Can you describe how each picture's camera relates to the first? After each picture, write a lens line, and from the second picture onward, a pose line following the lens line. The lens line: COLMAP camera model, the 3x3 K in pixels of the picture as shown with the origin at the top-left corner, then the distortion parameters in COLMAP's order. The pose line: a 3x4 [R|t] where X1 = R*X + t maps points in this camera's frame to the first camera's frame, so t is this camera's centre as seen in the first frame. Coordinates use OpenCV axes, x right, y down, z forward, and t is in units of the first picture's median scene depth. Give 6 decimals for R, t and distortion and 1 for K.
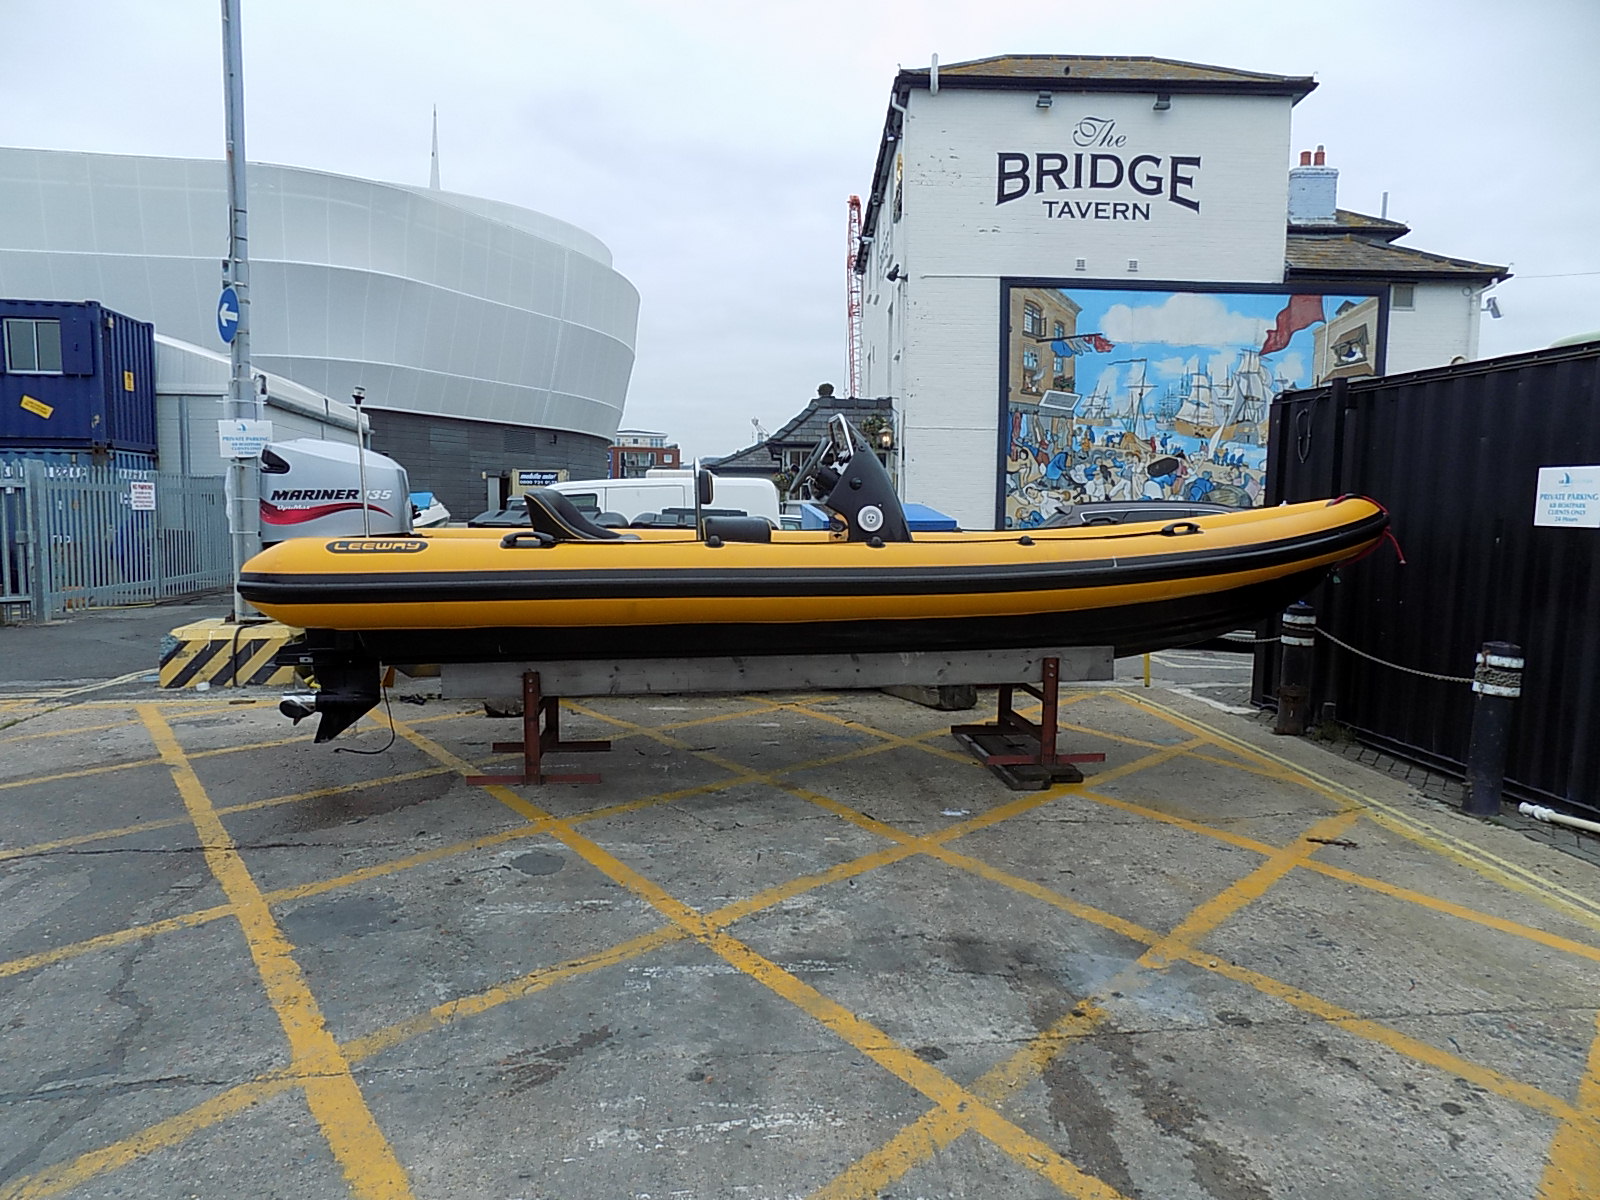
lens RADIAL K [[1092.3, 0, 805.7], [0, 1092.3, 601.9], [0, 0, 1]] dist [-0.071905, 0.097845]
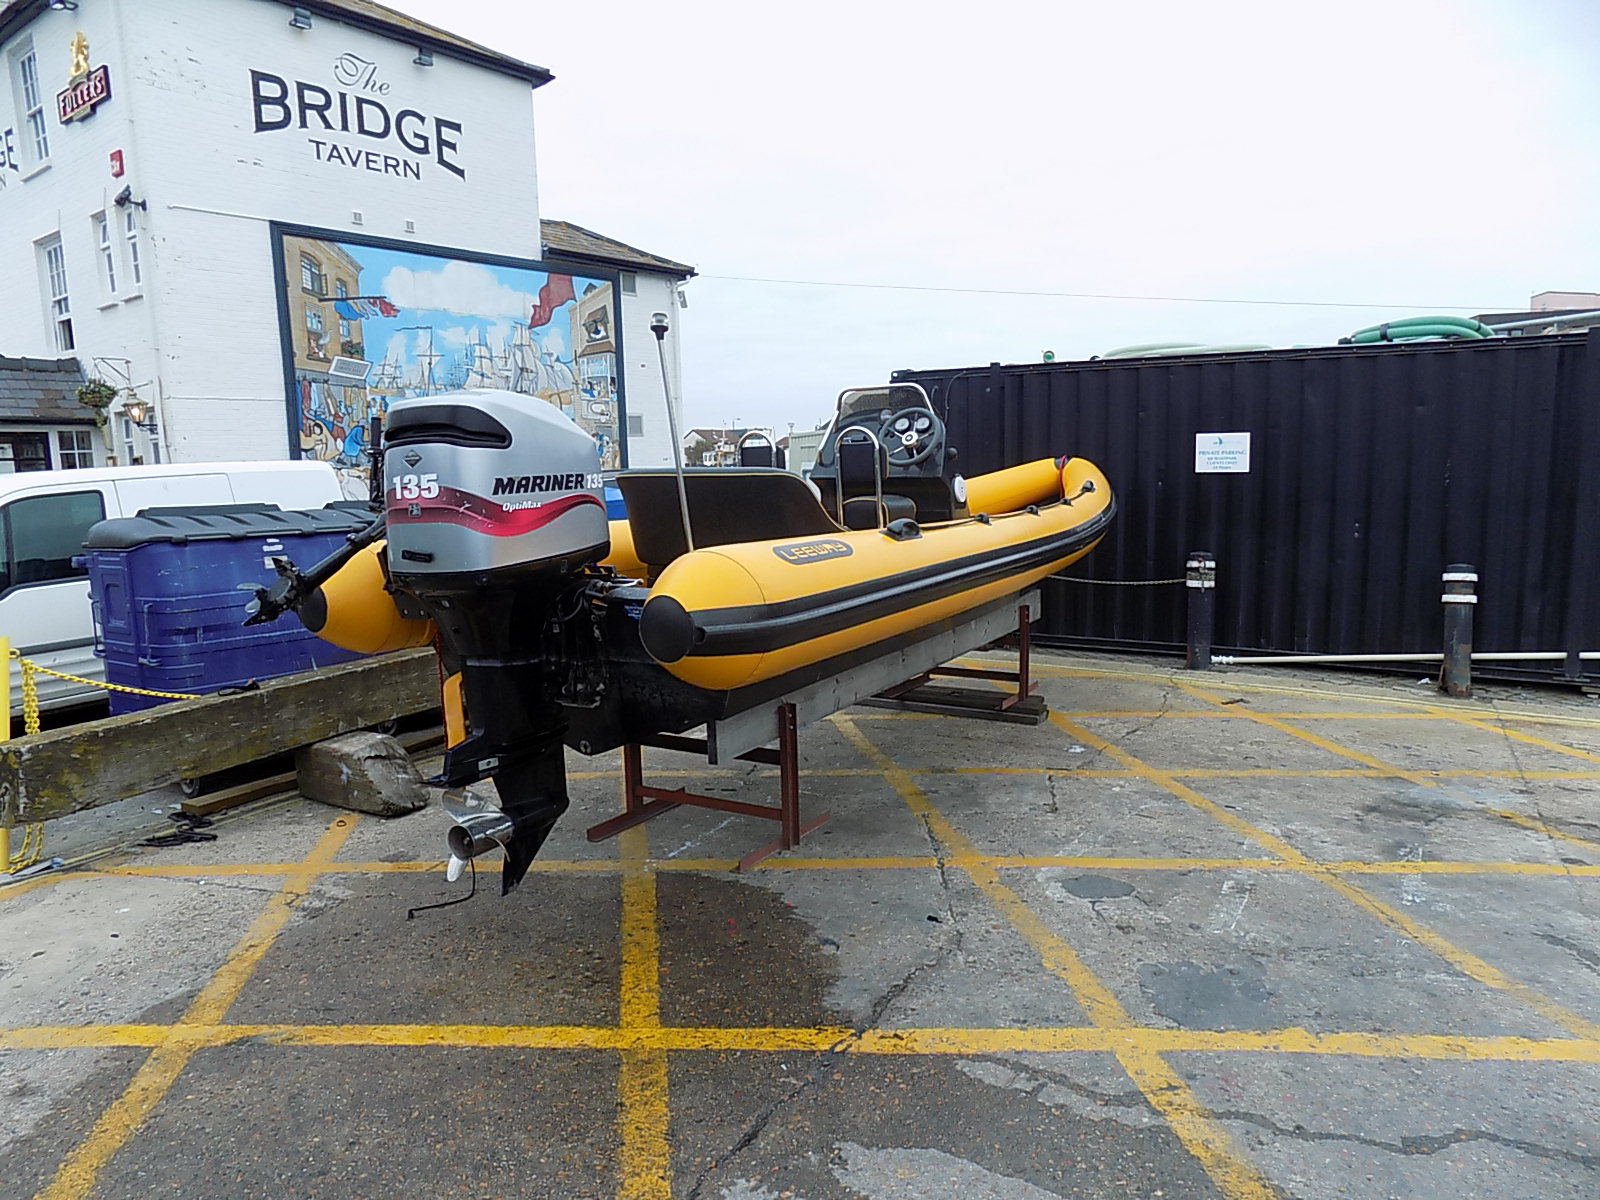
lens RADIAL K [[1092.3, 0, 805.7], [0, 1092.3, 601.9], [0, 0, 1]] dist [-0.071905, 0.097845]
pose [[0.623520, -0.134341, 0.770179, -0.255754], [0.112799, 0.990277, 0.081412, -0.023236], [-0.773627, 0.036114, 0.632611, 0.145926]]
